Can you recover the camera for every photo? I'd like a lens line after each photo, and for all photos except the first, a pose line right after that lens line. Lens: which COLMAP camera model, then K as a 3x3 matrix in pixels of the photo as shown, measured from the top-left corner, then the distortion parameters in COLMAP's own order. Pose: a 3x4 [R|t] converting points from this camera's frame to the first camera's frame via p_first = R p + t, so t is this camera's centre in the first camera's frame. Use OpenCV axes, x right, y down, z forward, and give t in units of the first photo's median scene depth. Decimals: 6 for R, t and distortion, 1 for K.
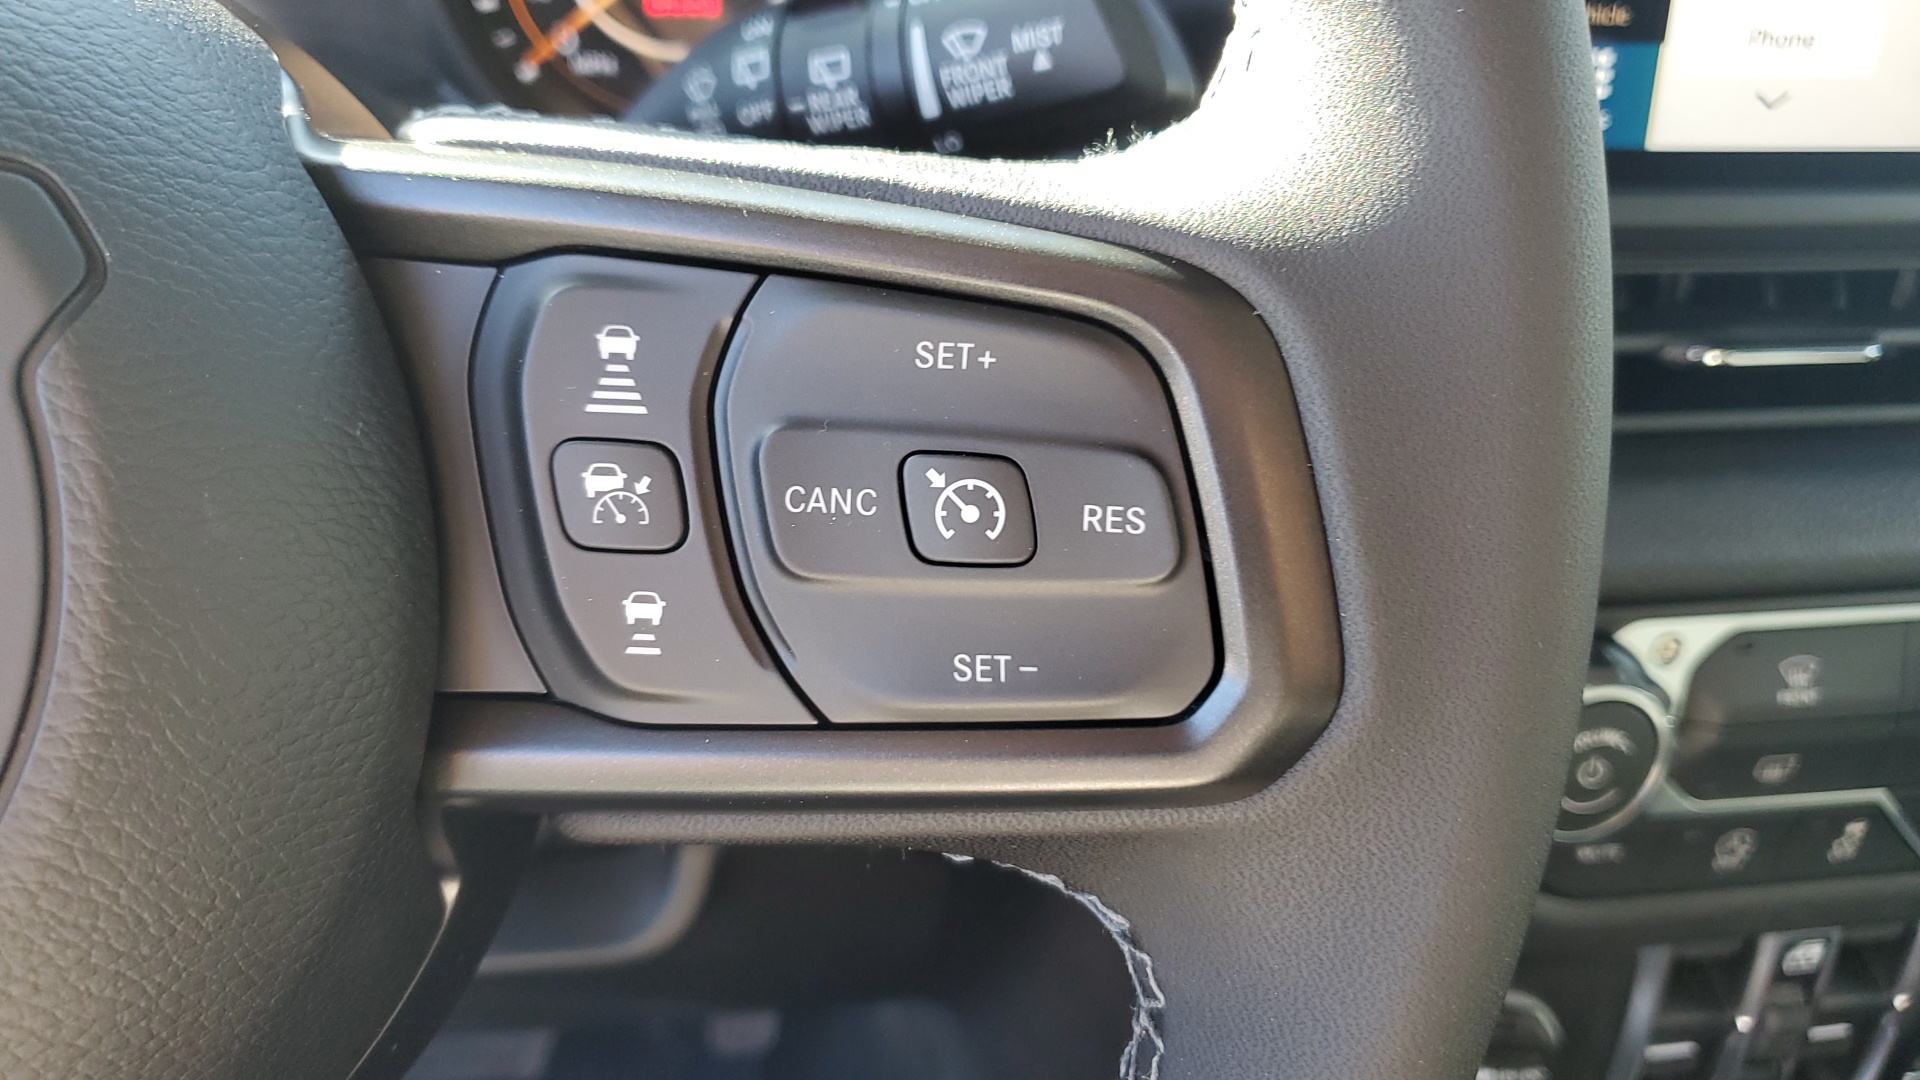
lens RADIAL K [[1551.1, 0, 960.0], [0, 1551.1, 540.0], [0, 0, 1]] dist [0.002067, 0.000870]
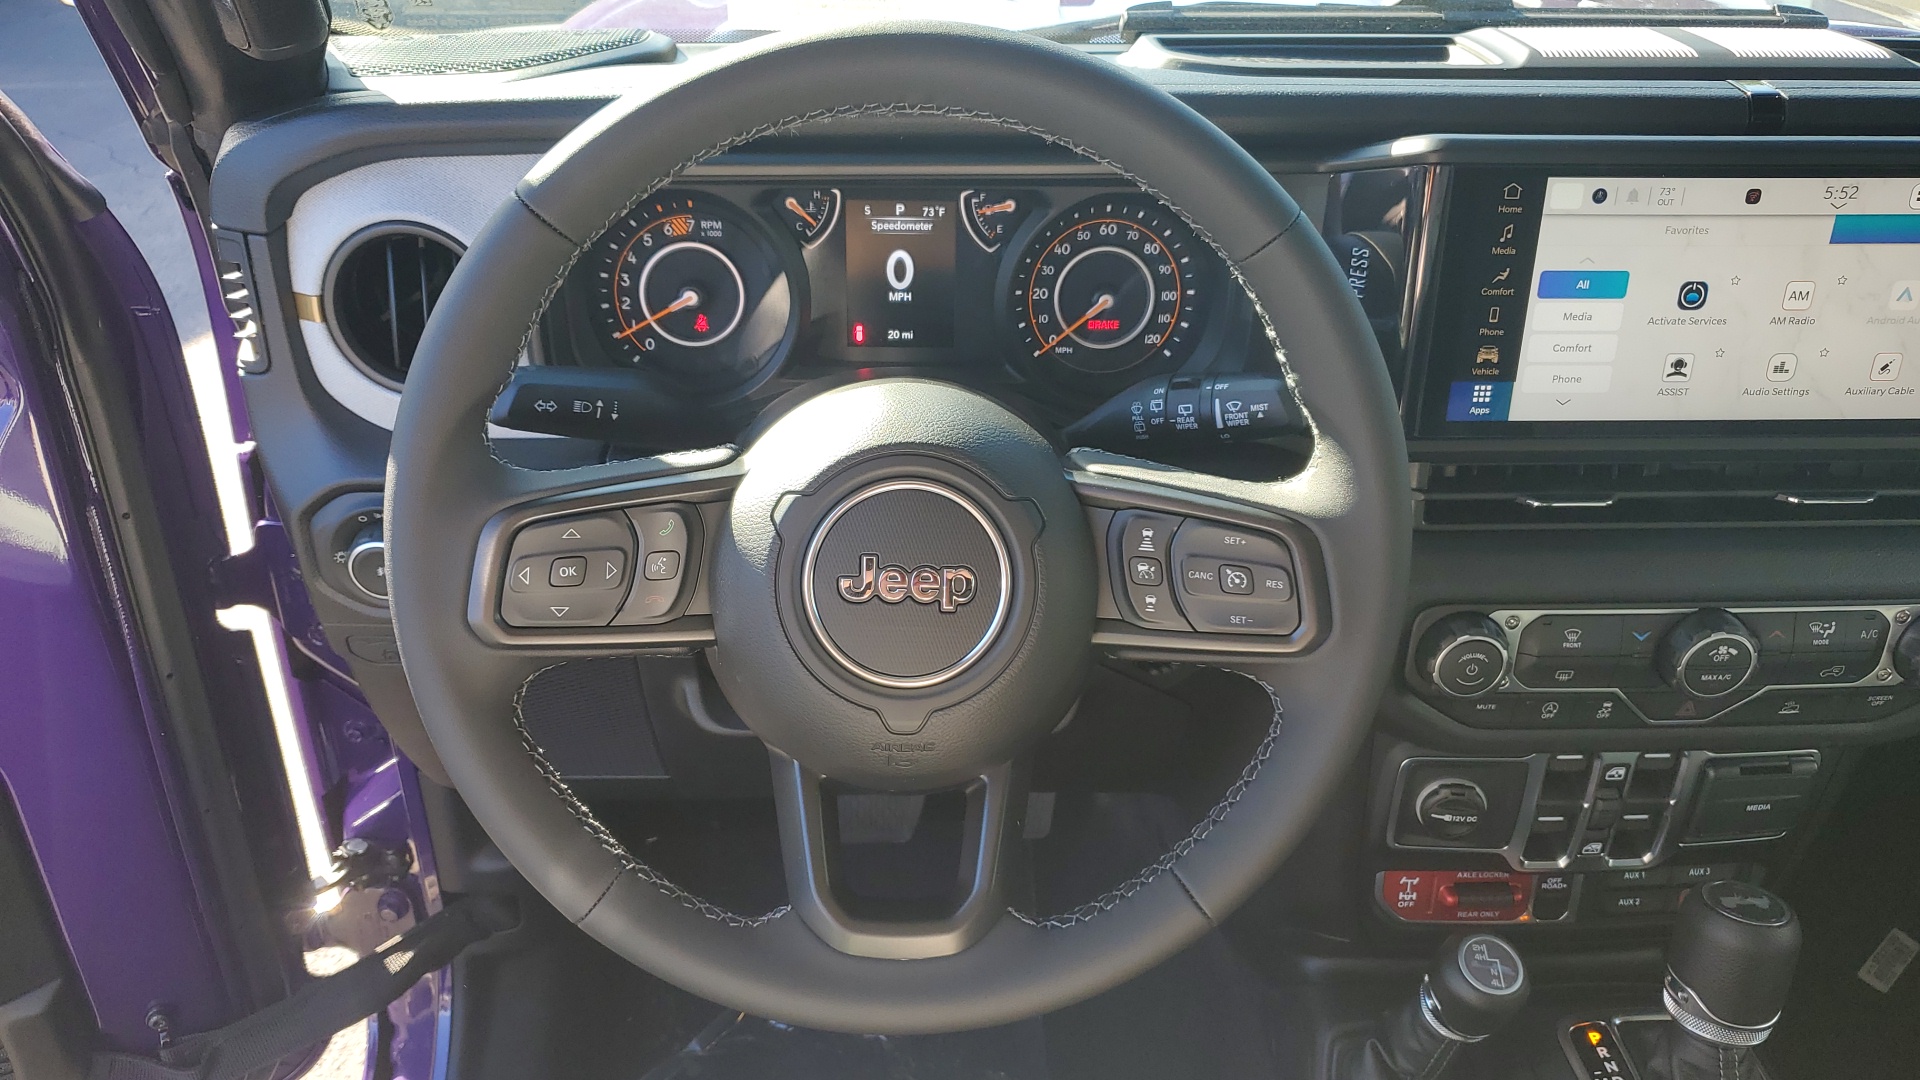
lens RADIAL K [[1419.5, 0, 906.4], [0, 1419.5, 537.0], [0, 0, 1]] dist [-0.002875, -0.002364]
pose [[0.985181, 0.047105, -0.164921, -0.219553], [-0.039161, 0.997926, 0.051089, -0.264199], [0.166986, -0.043874, 0.984983, -2.547696]]
